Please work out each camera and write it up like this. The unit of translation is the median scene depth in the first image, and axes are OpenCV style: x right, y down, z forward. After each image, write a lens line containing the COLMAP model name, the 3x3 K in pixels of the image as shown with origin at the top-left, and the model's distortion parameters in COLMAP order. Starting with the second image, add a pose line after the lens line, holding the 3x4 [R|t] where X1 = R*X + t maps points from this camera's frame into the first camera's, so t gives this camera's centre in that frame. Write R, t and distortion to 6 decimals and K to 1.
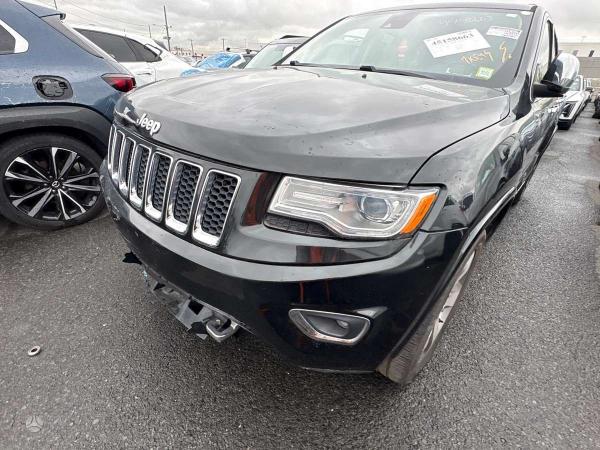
lens RADIAL K [[309.2, 0, 300.0], [0, 309.2, 225.0], [0, 0, 1]] dist [-0.002563, -0.000314]
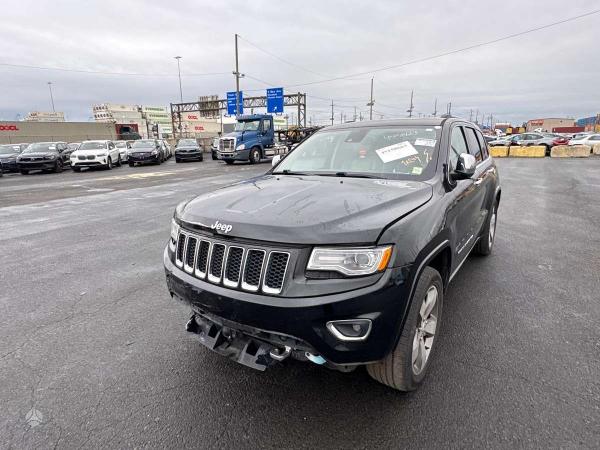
lens RADIAL K [[402.8, 0, 292.3], [0, 402.8, 223.2], [0, 0, 1]] dist [0.071514, -0.090968]
pose [[0.989074, -0.126060, 0.076428, -0.319766], [0.141001, 0.960256, -0.240889, 0.248080], [-0.043024, 0.249033, 0.967539, -1.336728]]
